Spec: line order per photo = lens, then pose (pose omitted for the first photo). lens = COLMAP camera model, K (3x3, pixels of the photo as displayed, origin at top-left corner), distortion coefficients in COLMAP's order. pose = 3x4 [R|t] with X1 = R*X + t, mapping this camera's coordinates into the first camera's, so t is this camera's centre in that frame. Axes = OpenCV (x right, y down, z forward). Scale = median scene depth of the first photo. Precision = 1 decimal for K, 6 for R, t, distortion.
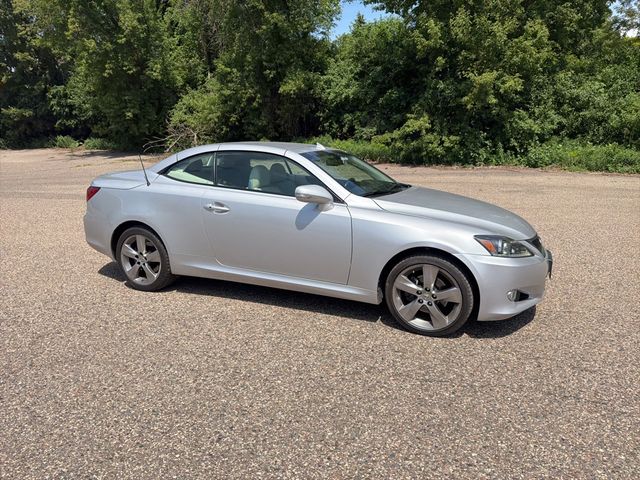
lens RADIAL K [[449.4, 0, 324.1], [0, 449.4, 237.7], [0, 0, 1]] dist [0.031301, -0.041722]
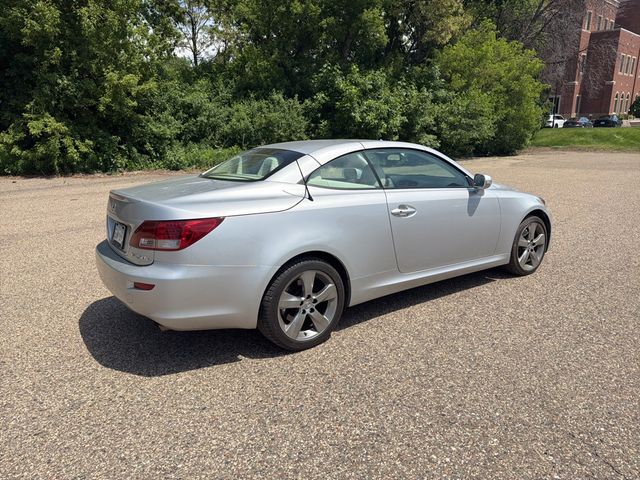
lens RADIAL K [[449.4, 0, 322.1], [0, 449.4, 237.2], [0, 0, 1]] dist [0.031301, -0.041722]
pose [[0.516776, -0.184417, 0.836022, -0.297391], [0.197241, 0.975900, 0.093351, -0.036189], [-0.833090, 0.116657, 0.540696, 0.179704]]
